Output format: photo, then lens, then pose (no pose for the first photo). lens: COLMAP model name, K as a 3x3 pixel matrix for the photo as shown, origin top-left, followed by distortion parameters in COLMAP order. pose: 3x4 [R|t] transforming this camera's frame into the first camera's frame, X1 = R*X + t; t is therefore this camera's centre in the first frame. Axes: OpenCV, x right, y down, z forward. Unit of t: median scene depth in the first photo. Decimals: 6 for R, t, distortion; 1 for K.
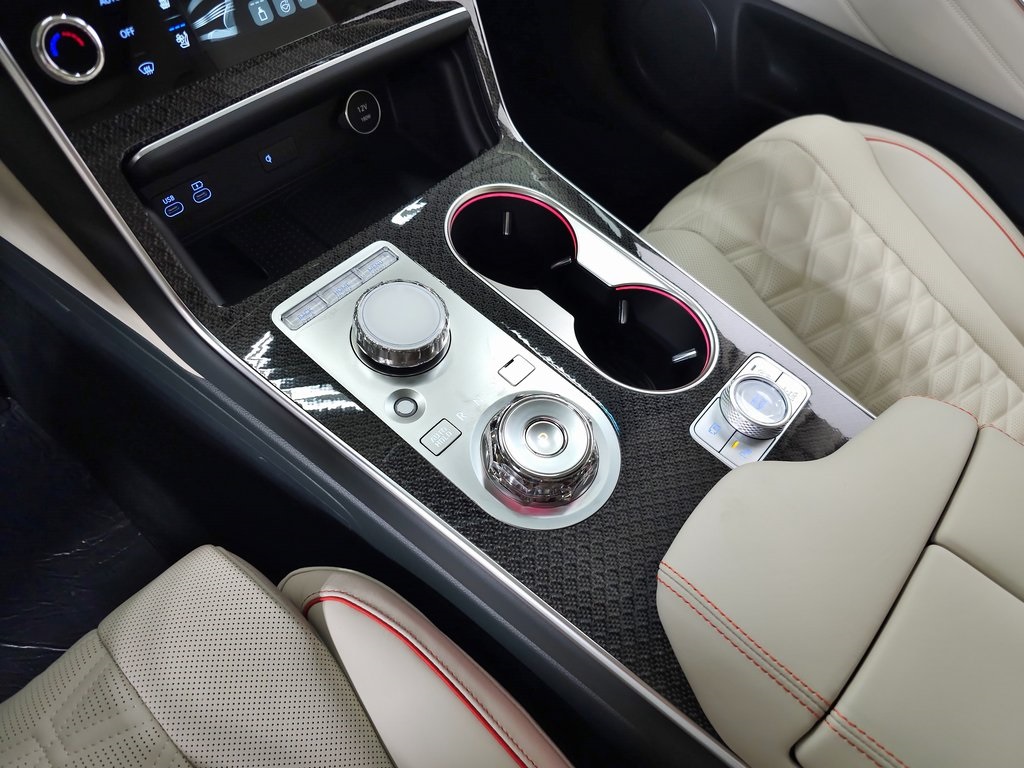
lens RADIAL K [[709.7, 0, 531.1], [0, 709.7, 392.2], [0, 0, 1]] dist [0.034638, -0.042079]
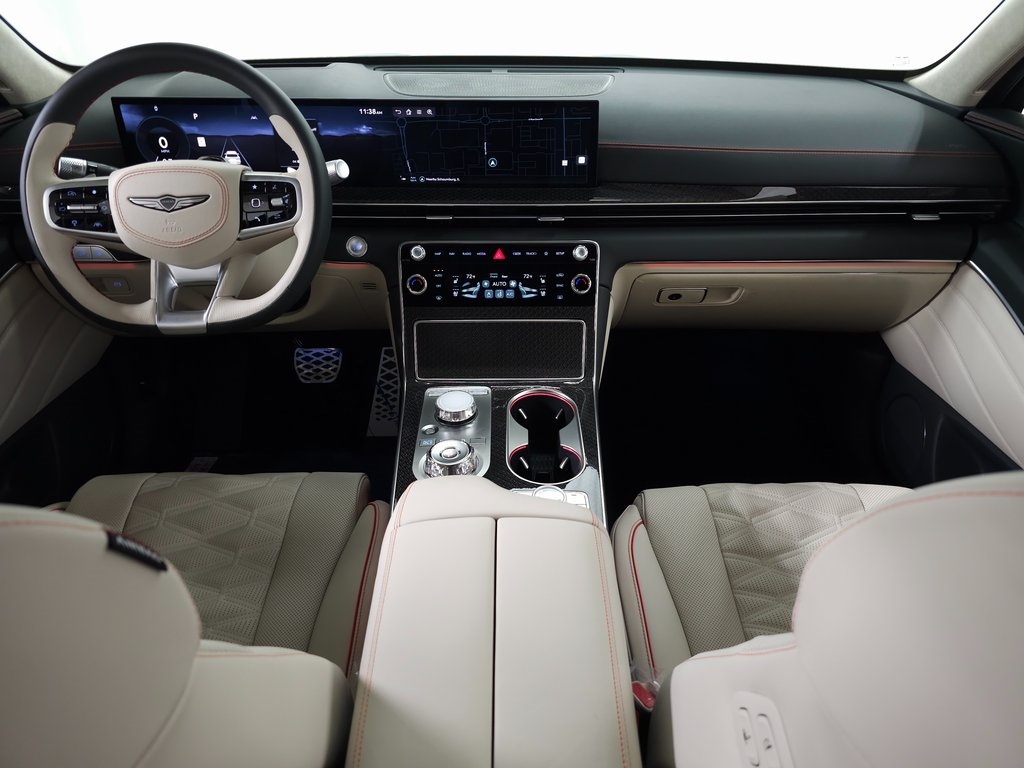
lens RADIAL K [[709.7, 0, 528.3], [0, 709.7, 384.3], [0, 0, 1]] dist [0.034638, -0.042079]
pose [[0.651130, 0.250681, -0.716372, 1.682903], [-0.570267, 0.784437, -0.243832, 0.285329], [0.500824, 0.567290, 0.653725, -0.450258]]
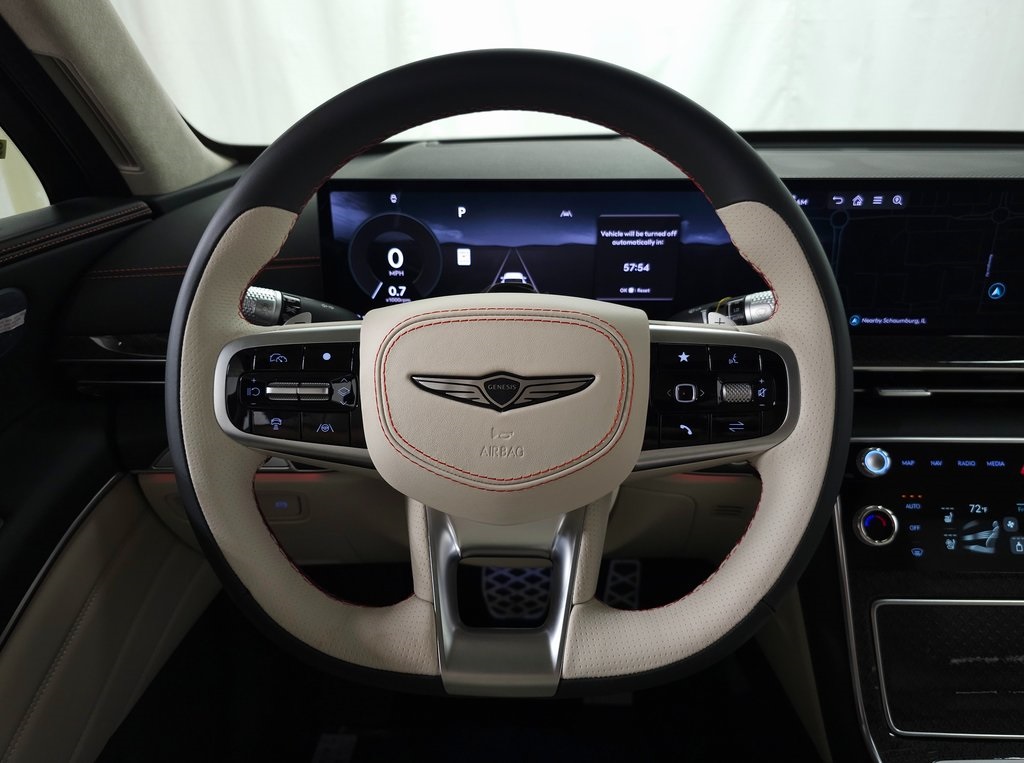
lens RADIAL K [[709.7, 0, 503.3], [0, 709.7, 369.1], [0, 0, 1]] dist [0.034638, -0.042079]
pose [[0.602001, 0.120313, -0.789379, 0.043701], [-0.597875, 0.723199, -0.345729, 0.248441], [0.529283, 0.680079, 0.507299, -0.377524]]
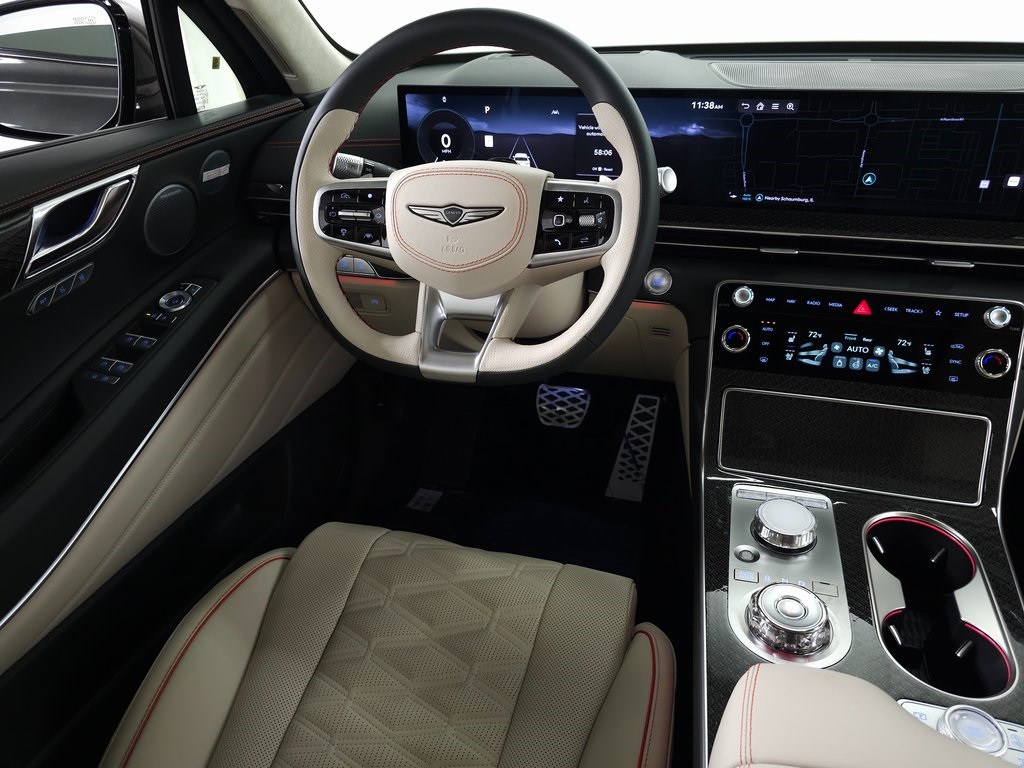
lens RADIAL K [[709.7, 0, 506.9], [0, 709.7, 386.4], [0, 0, 1]] dist [0.034638, -0.042079]
pose [[0.379973, 0.302649, -0.874085, 0.942673], [-0.713167, 0.697642, -0.068464, 0.258689], [0.589078, 0.649384, 0.480924, -0.365392]]
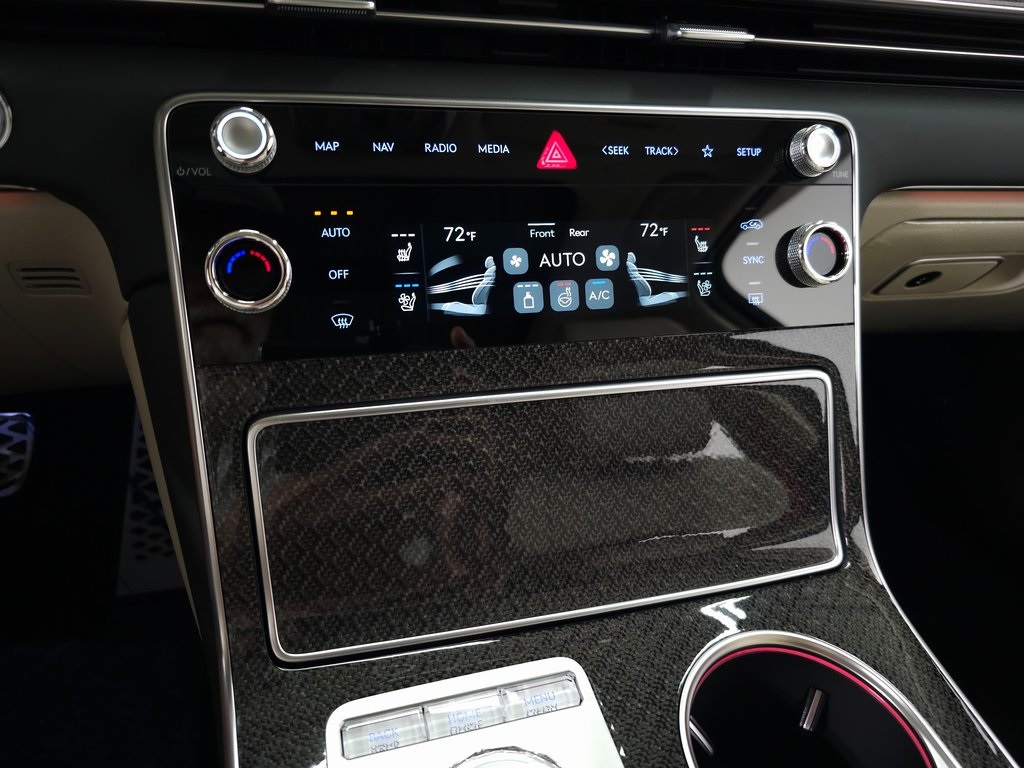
lens RADIAL K [[709.7, 0, 515.5], [0, 709.7, 377.0], [0, 0, 1]] dist [0.034638, -0.042079]
pose [[0.829691, 0.230760, -0.508293, -0.003444], [-0.441212, 0.828901, -0.343881, -0.212858], [0.341971, 0.509580, 0.789546, 0.470052]]
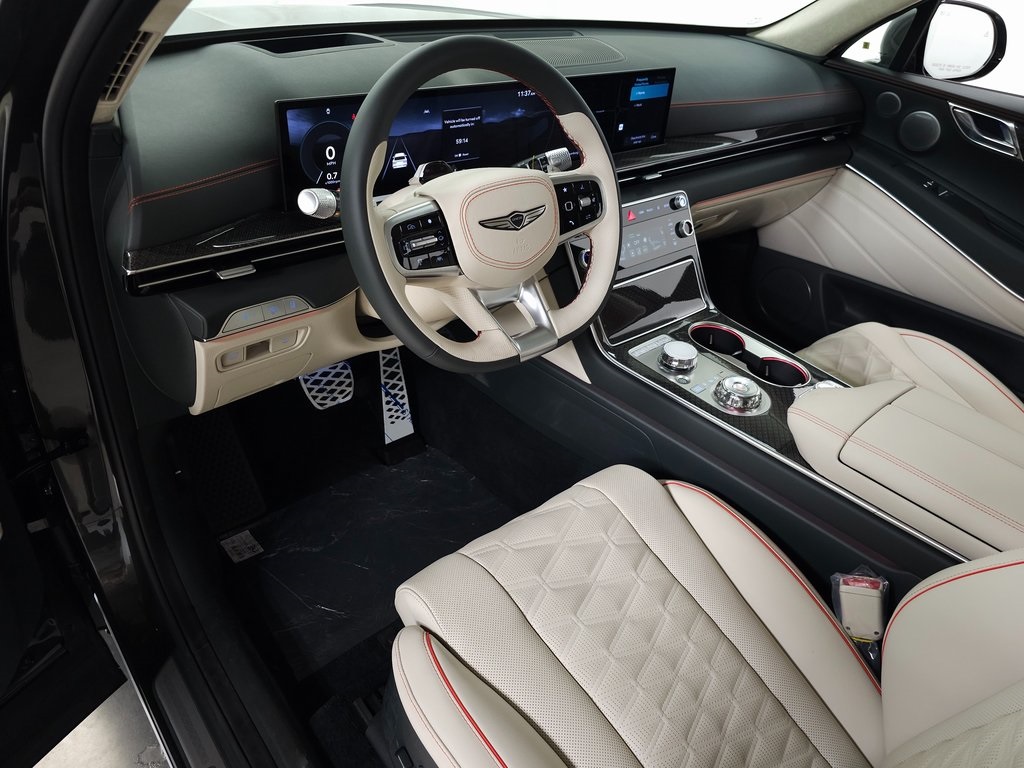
lens RADIAL K [[709.7, 0, 521.2], [0, 709.7, 376.2], [0, 0, 1]] dist [0.034638, -0.042079]
pose [[0.983897, 0.025048, -0.176972, -0.300546], [-0.094035, 0.914566, -0.393353, 1.094588], [0.152000, 0.403660, 0.902194, -1.459146]]
